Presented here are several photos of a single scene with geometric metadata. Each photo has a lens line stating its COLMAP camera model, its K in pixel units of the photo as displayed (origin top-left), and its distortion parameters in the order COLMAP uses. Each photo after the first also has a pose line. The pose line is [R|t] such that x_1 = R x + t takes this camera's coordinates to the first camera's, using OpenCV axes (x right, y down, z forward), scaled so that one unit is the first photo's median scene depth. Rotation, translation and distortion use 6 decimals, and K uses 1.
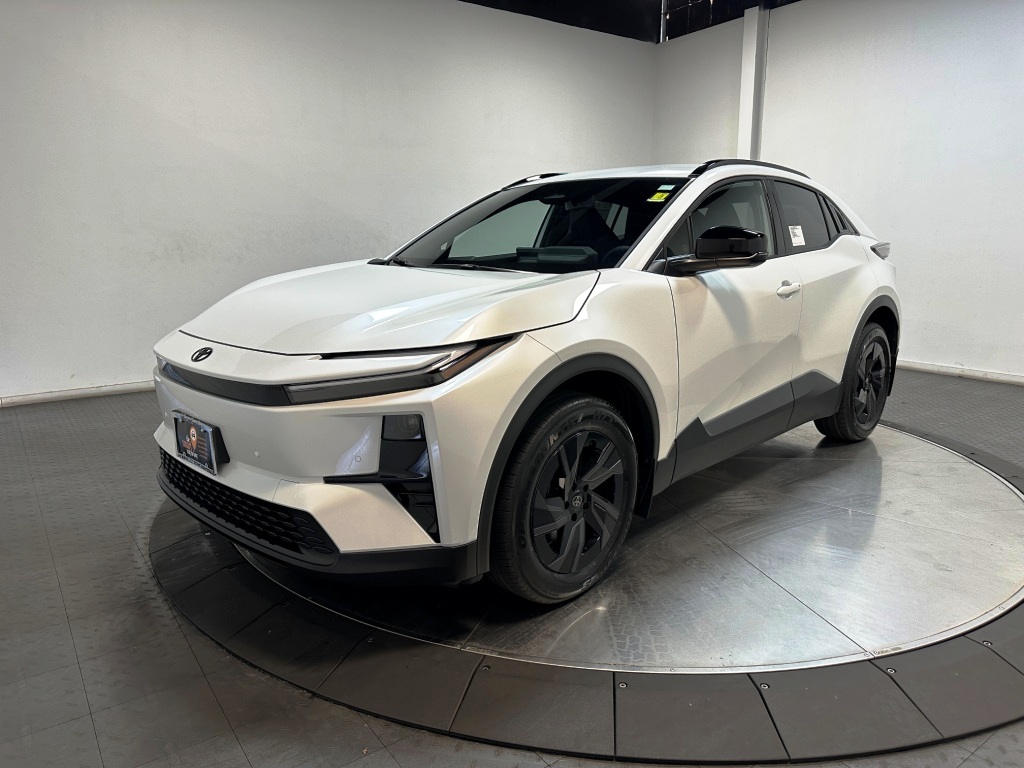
lens RADIAL K [[714.4, 0, 512.0], [0, 714.4, 384.0], [0, 0, 1]] dist [0.084919, -0.105296]
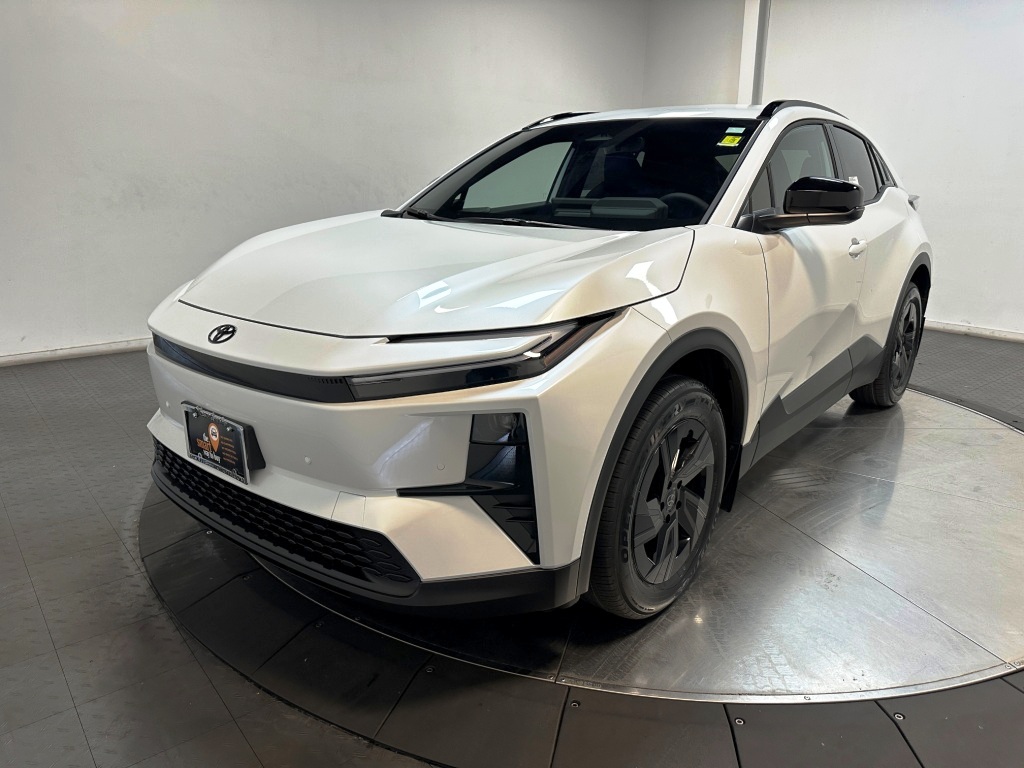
lens RADIAL K [[714.4, 0, 512.0], [0, 714.4, 384.0], [0, 0, 1]] dist [0.084919, -0.105296]
pose [[0.996147, -0.012811, 0.086754, -0.169923], [0.006622, 0.997436, 0.071252, -0.038088], [-0.087444, -0.070403, 0.993678, 0.164691]]
